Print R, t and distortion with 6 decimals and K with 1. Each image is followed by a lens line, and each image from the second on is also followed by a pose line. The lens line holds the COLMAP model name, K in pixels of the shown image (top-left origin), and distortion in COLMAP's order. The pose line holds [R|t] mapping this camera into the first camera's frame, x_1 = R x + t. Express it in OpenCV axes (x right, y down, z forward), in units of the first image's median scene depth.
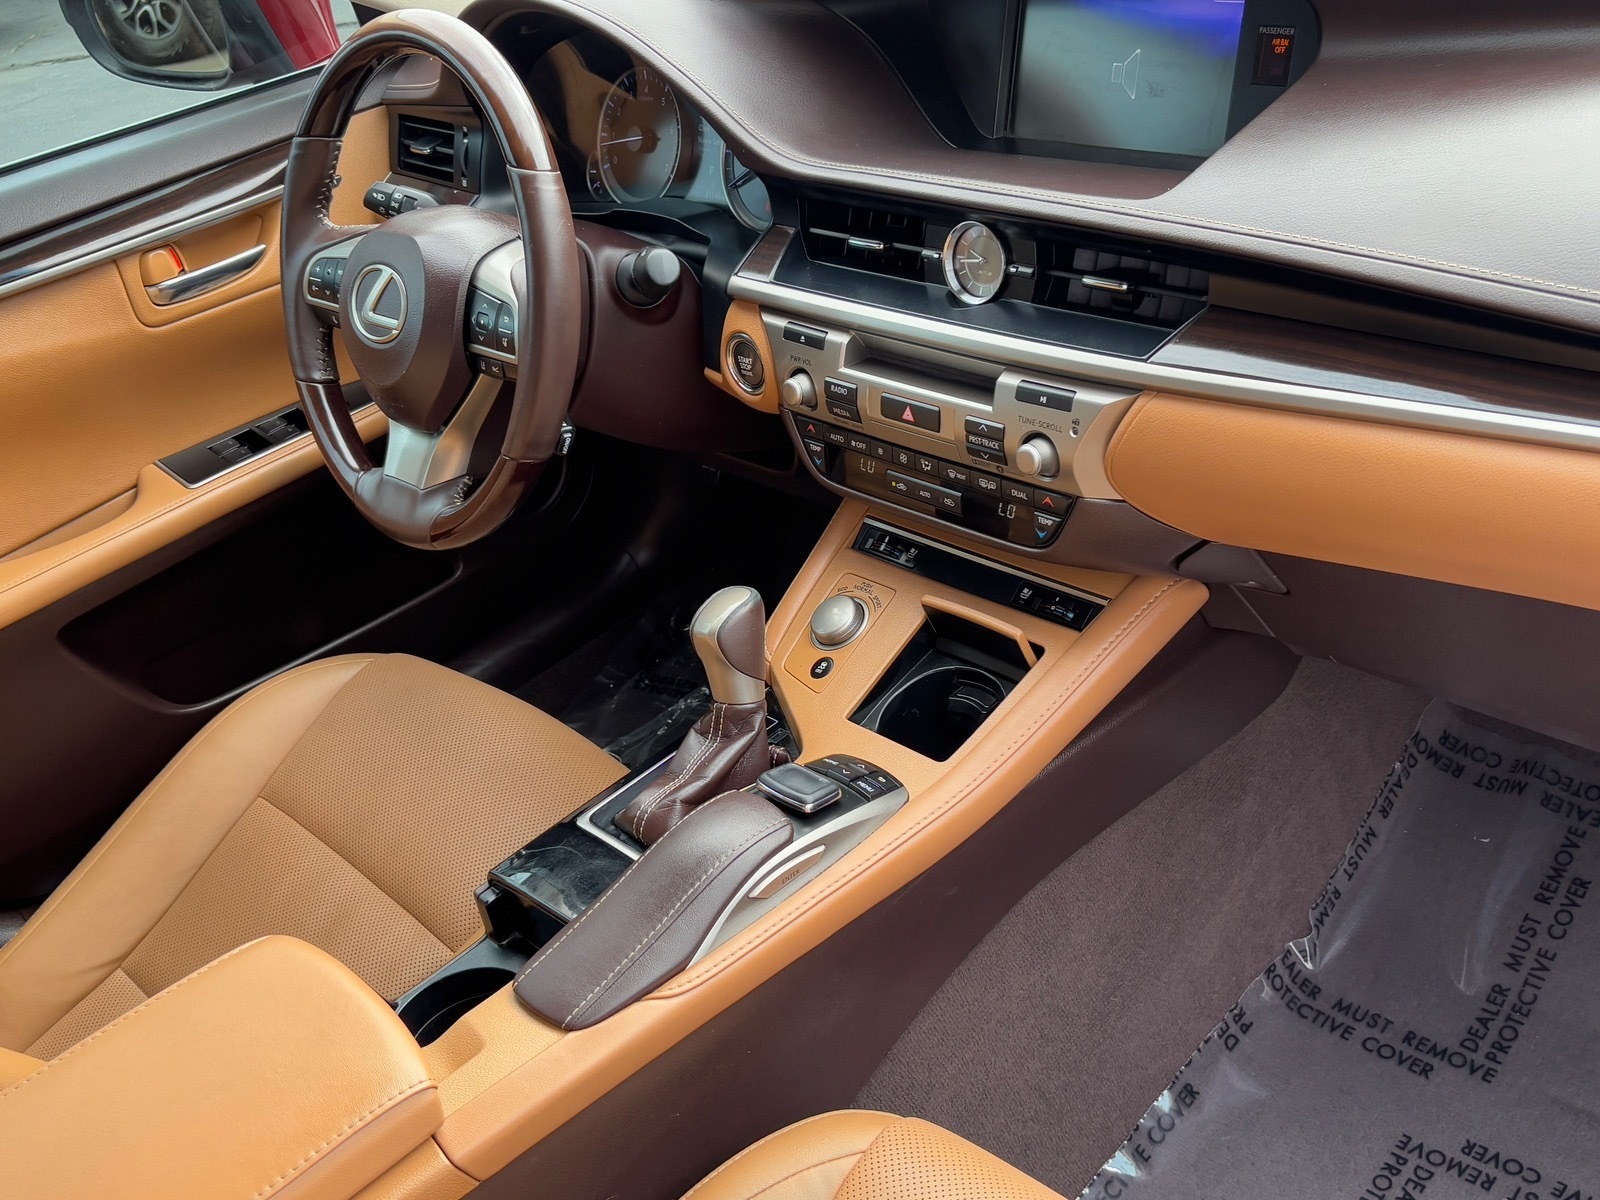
lens RADIAL K [[1635.2, 0, 794.4], [0, 1635.2, 617.4], [0, 0, 1]] dist [0.108366, -0.214817]
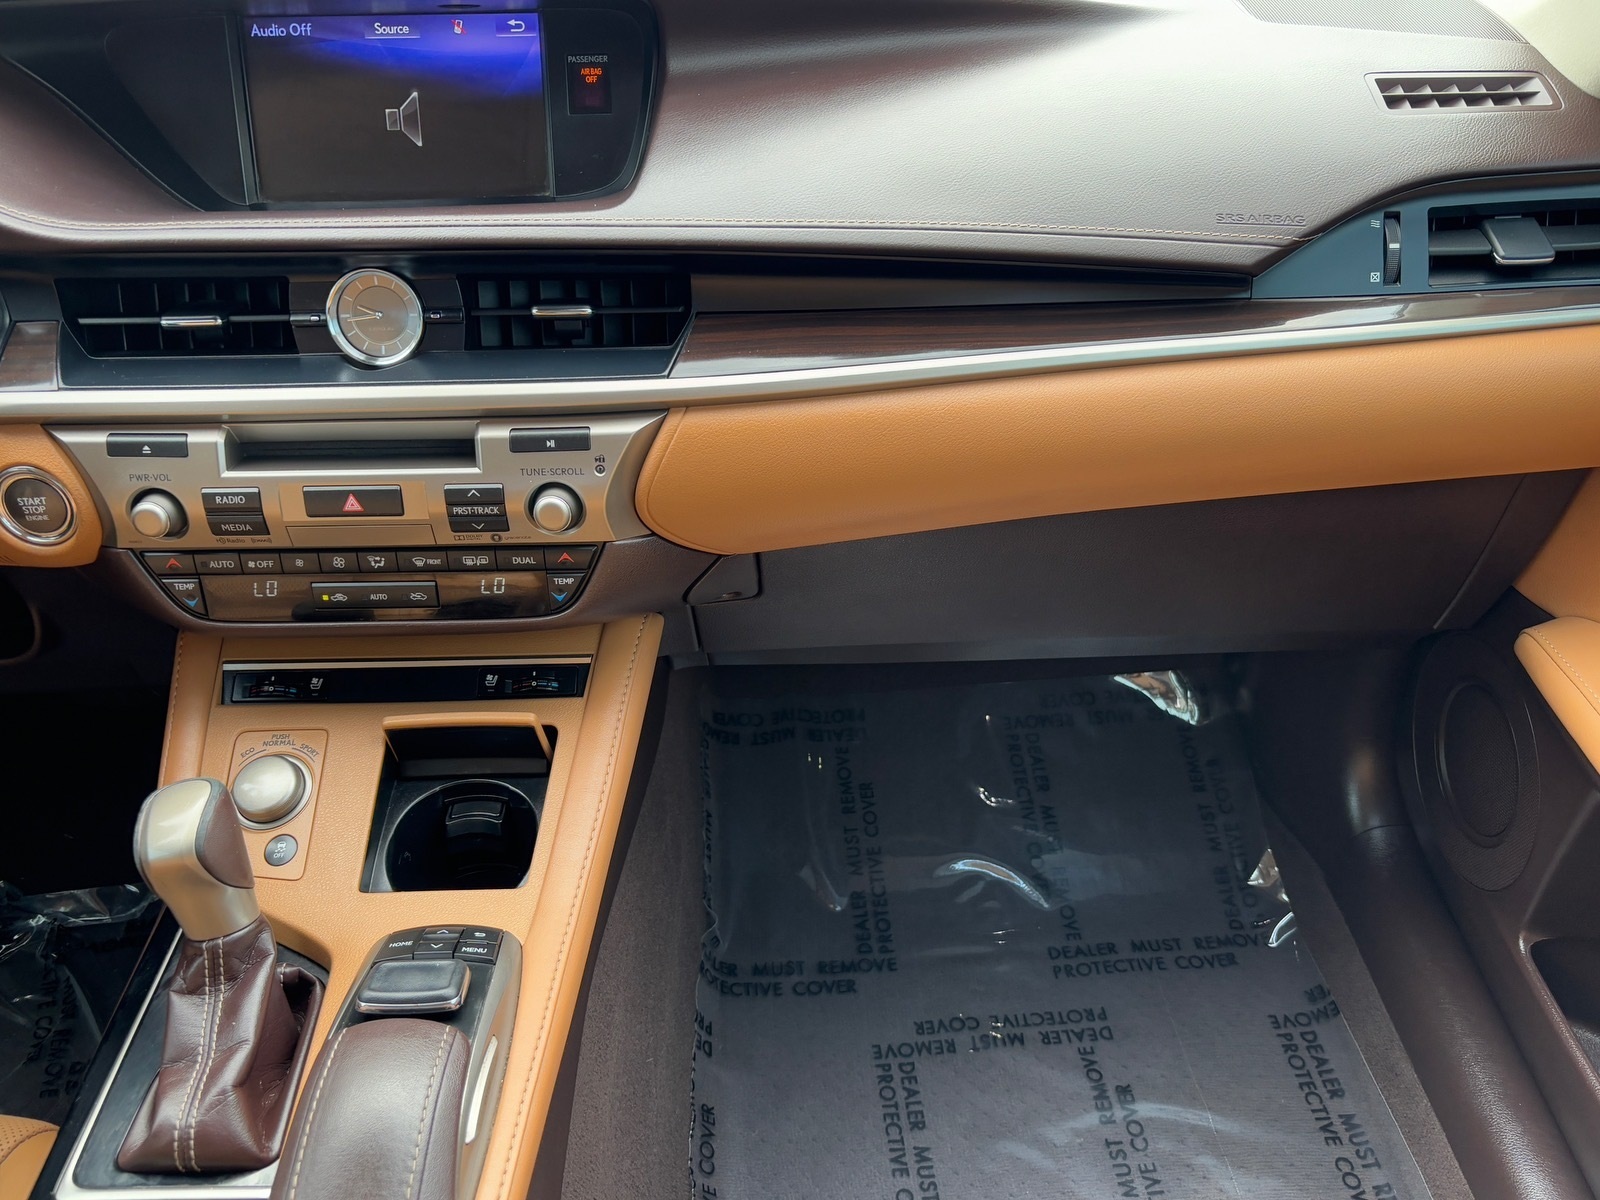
lens RADIAL K [[1321.9, 0, 800.0], [0, 1321.9, 600.0], [0, 0, 1]] dist [0.064747, -0.112803]
pose [[0.669552, -0.250659, 0.699193, -0.248163], [0.303824, 0.951408, 0.050133, -0.042207], [-0.677784, 0.178865, 0.713173, 0.367563]]
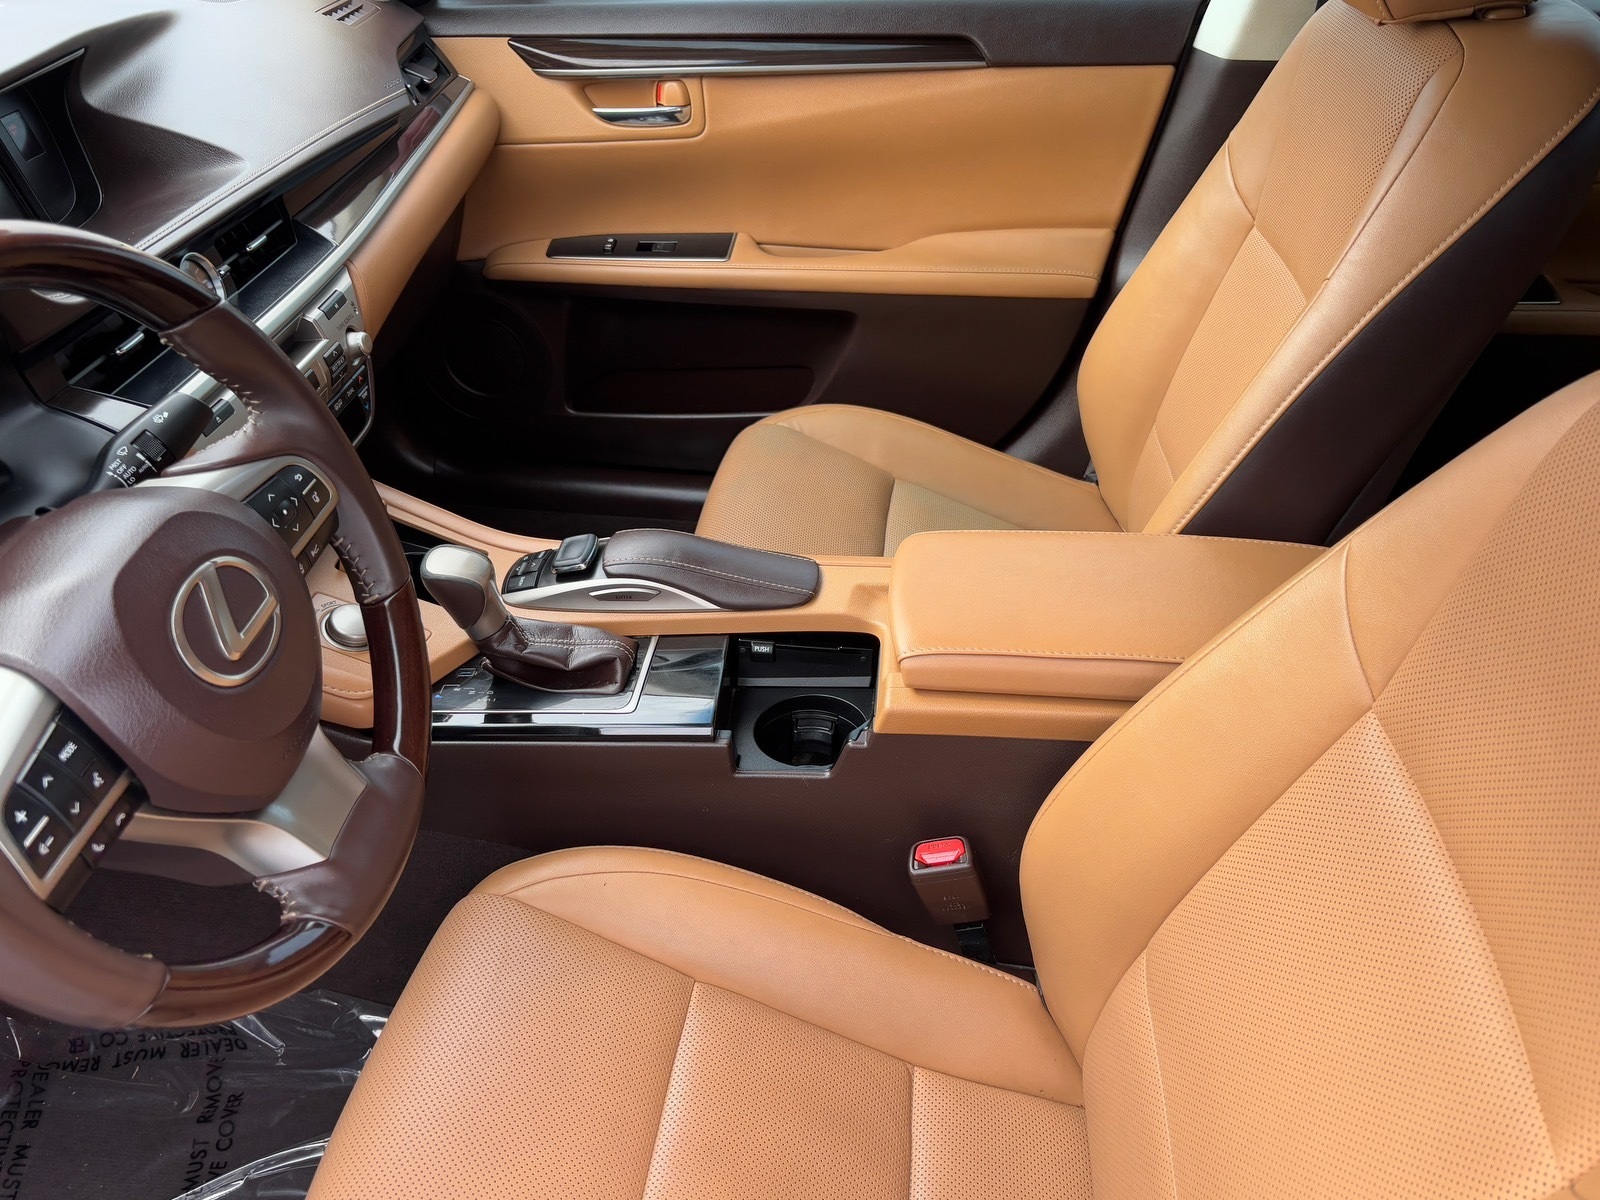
lens RADIAL K [[1337.2, 0, 799.5], [0, 1337.2, 612.9], [0, 0, 1]] dist [0.003348, -0.009116]
pose [[-0.641204, -0.270905, 0.717961, -0.868000], [0.509612, 0.549175, 0.662347, -0.477275], [-0.573719, 0.790581, -0.214077, 1.084911]]
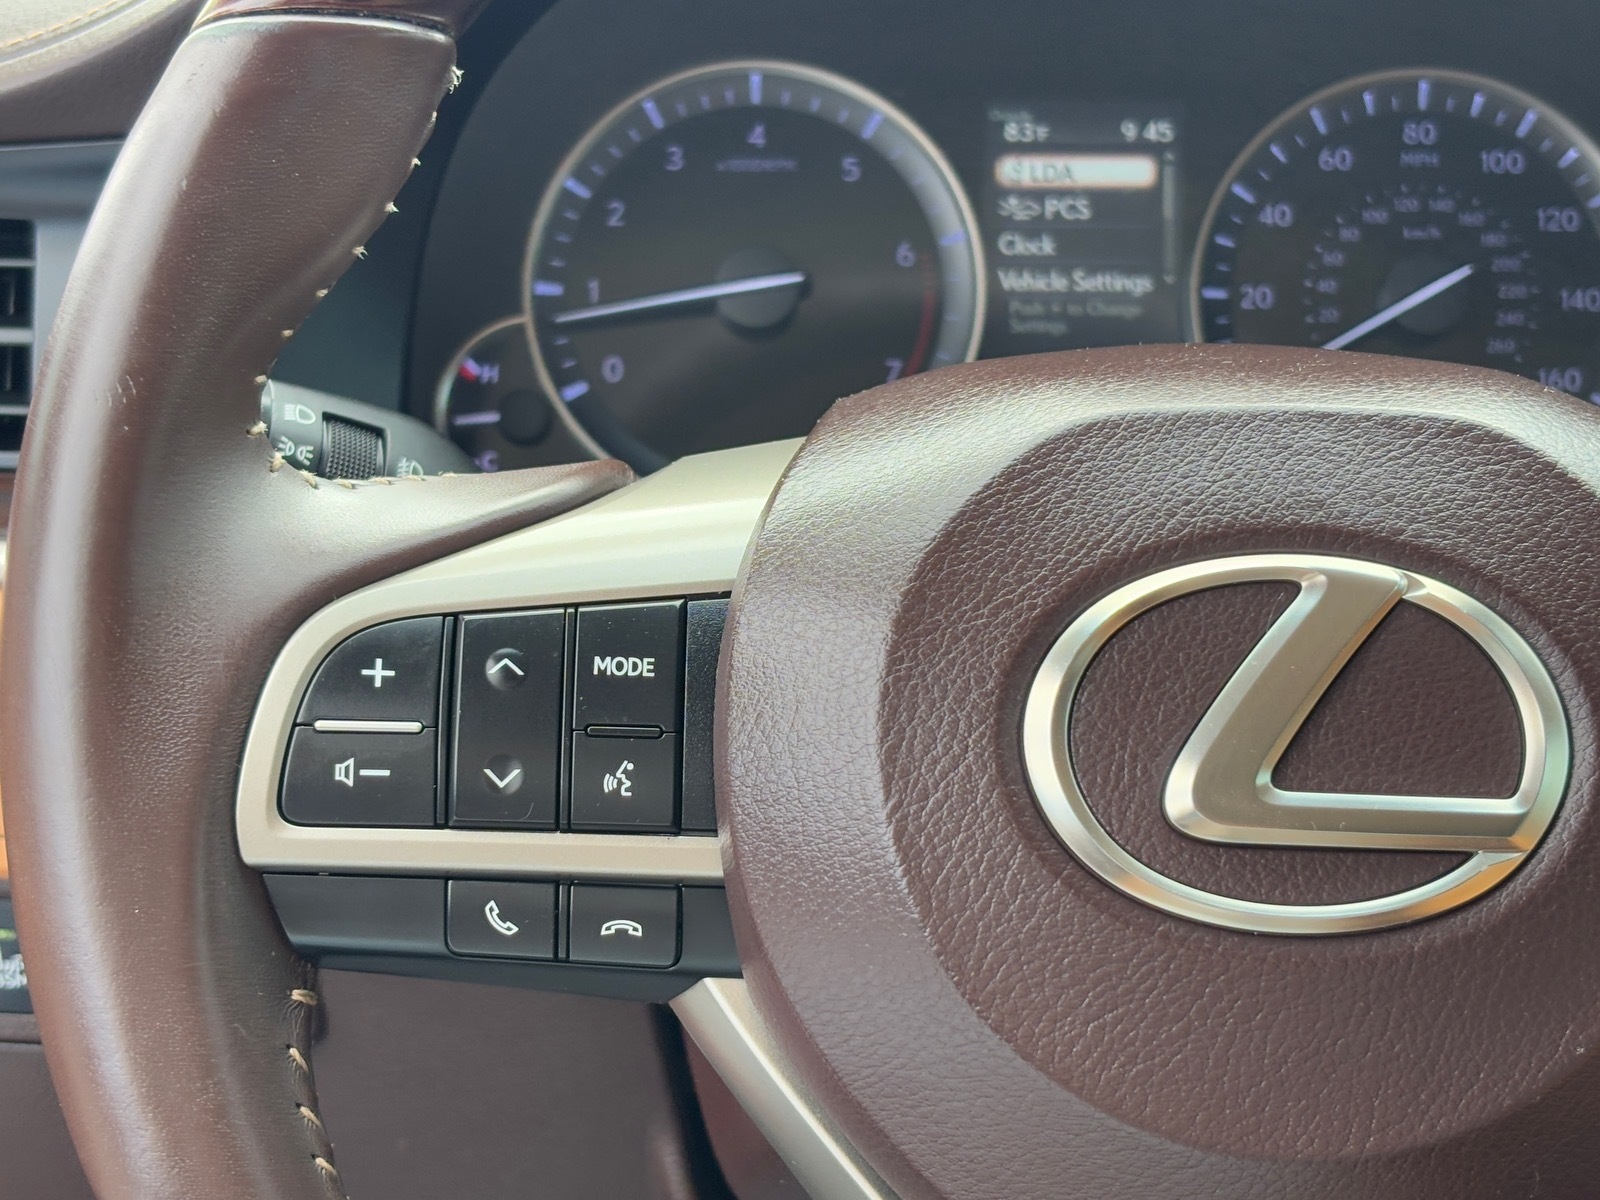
lens RADIAL K [[2589.8, 0, 693.3], [0, 2589.8, 768.9], [0, 0, 1]] dist [-0.023957, 0.018095]
pose [[0.694890, -0.059451, 0.716654, -0.574741], [0.262549, 0.948756, -0.175871, -0.165878], [-0.669474, 0.310368, 0.674890, 0.934006]]
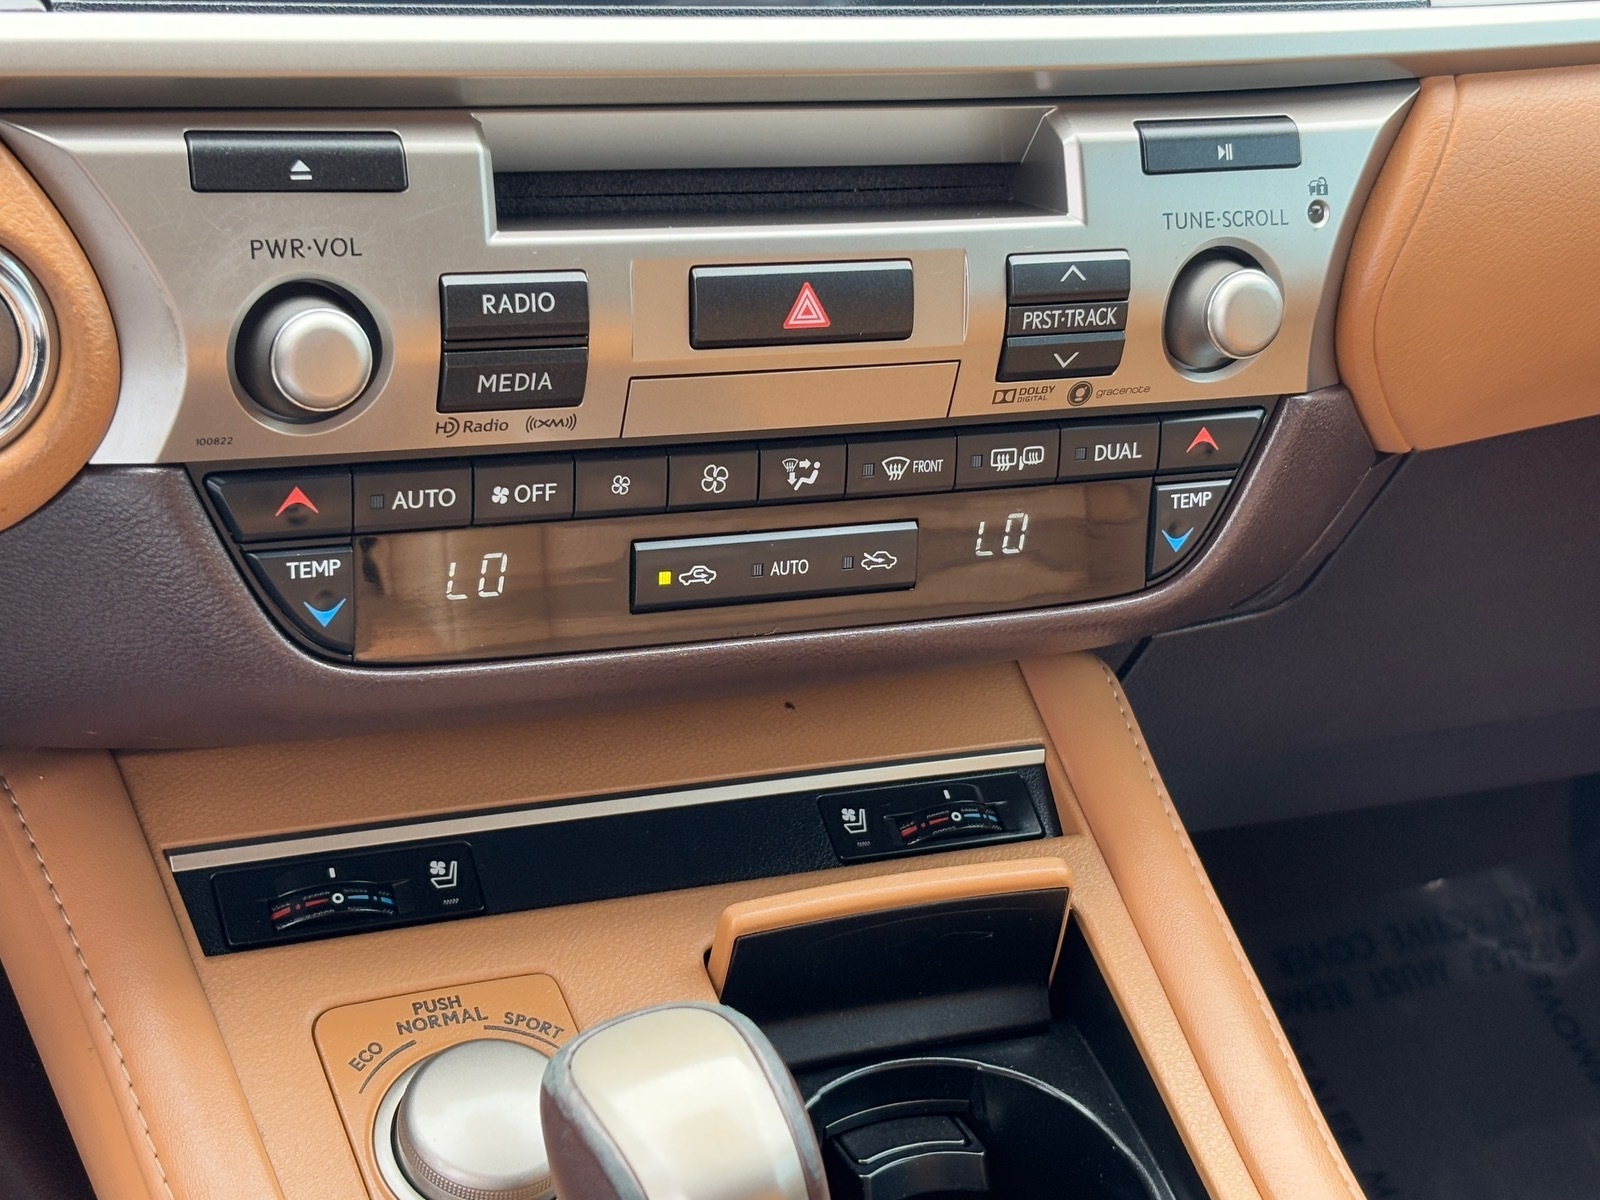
lens RADIAL K [[2705.2, 0, 800.0], [0, 2705.2, 600.0], [0, 0, 1]] dist [0.225521, -0.886835]
pose [[0.312728, -0.158145, 0.936585, -0.429101], [0.388530, 0.921075, 0.025795, -0.081868], [-0.866744, 0.355825, 0.349490, 0.800841]]
